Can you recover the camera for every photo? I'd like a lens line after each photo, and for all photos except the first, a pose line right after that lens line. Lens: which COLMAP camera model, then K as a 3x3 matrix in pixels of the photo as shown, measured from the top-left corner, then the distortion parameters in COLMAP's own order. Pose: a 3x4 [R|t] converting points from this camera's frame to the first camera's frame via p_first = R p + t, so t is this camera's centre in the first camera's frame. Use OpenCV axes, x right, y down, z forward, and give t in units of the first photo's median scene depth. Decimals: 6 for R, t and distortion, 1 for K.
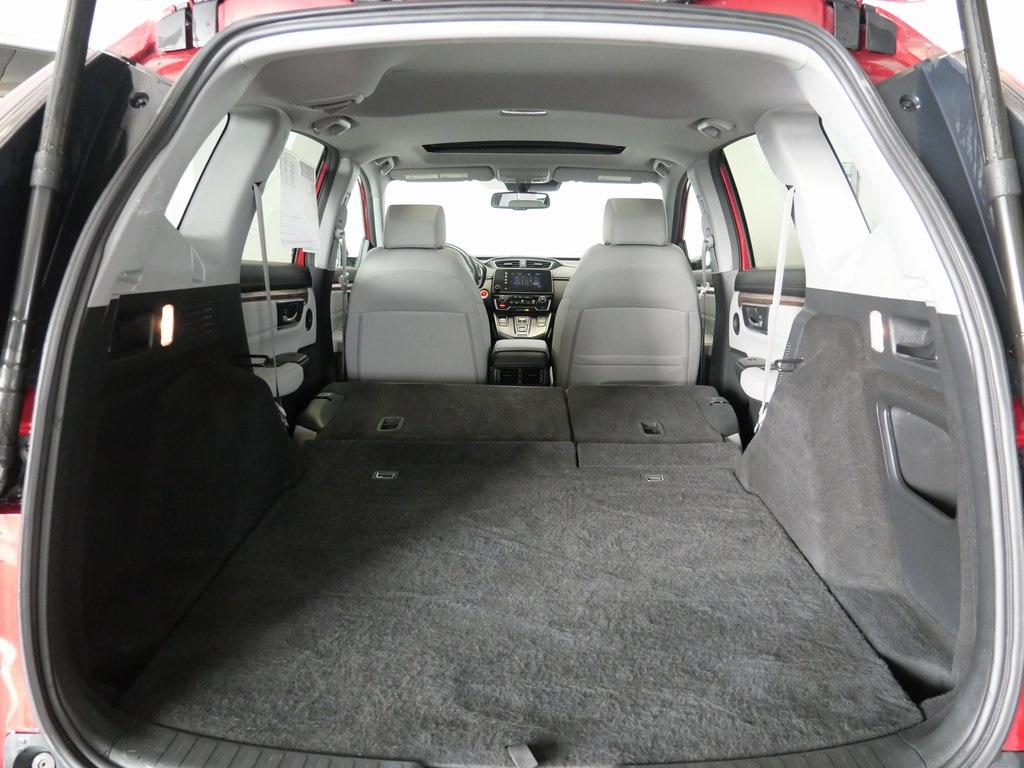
lens RADIAL K [[732.7, 0, 512.0], [0, 732.7, 384.0], [0, 0, 1]] dist [-0.046064, 0.008338]
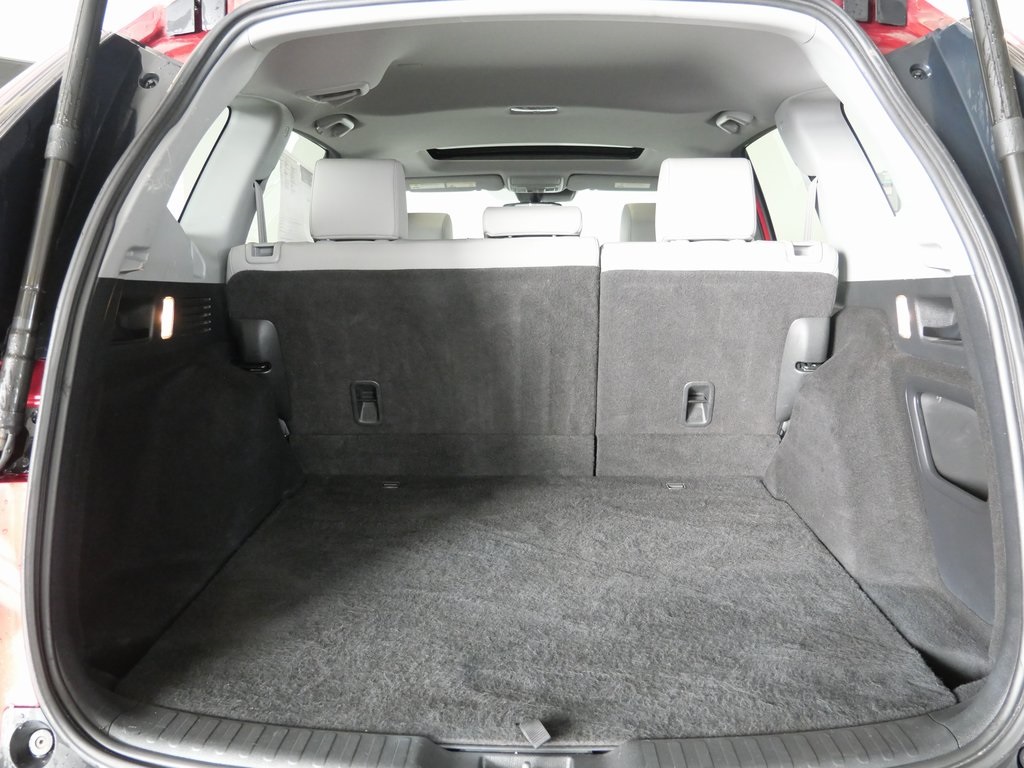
lens RADIAL K [[813.2, 0, 512.0], [0, 813.2, 384.0], [0, 0, 1]] dist [-0.026499, -0.000749]
pose [[0.999814, -0.007587, -0.017721, 0.005489], [0.006557, 0.998326, -0.057467, 0.082617], [0.018127, 0.057340, 0.998190, -0.077881]]
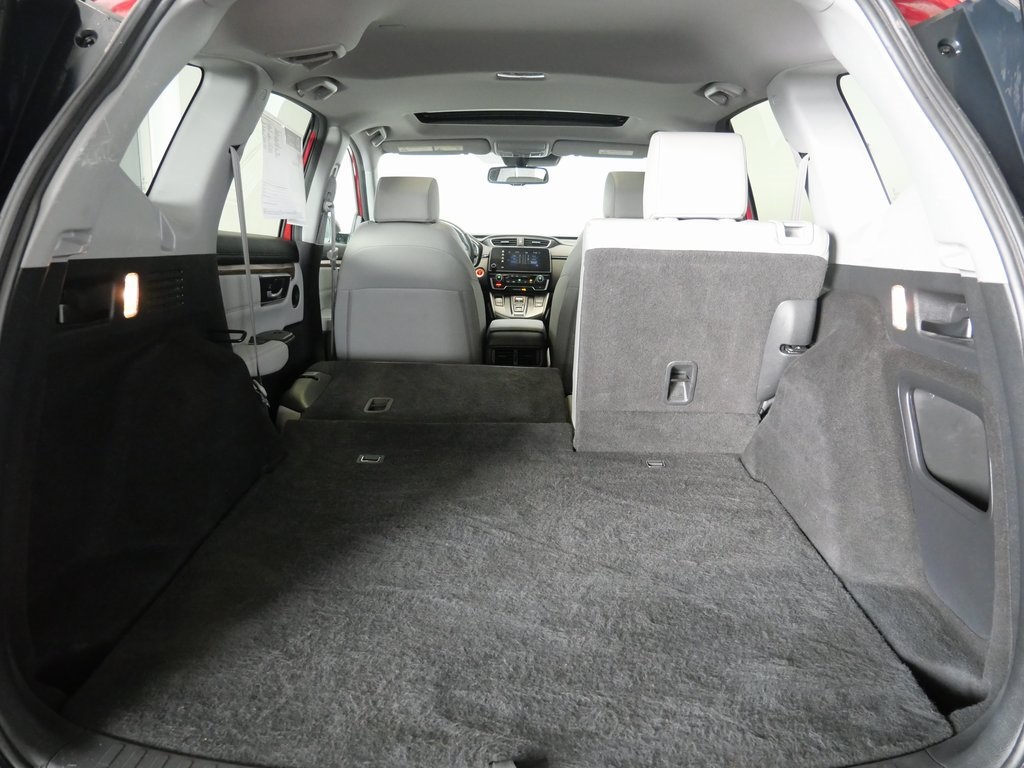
lens RADIAL K [[732.7, 0, 512.0], [0, 732.7, 384.0], [0, 0, 1]] dist [-0.046064, 0.008338]
pose [[0.999970, 0.007416, 0.002156, 0.009709], [-0.007461, 0.999745, 0.021320, 0.009656], [-0.001998, -0.021335, 0.999770, 0.086474]]
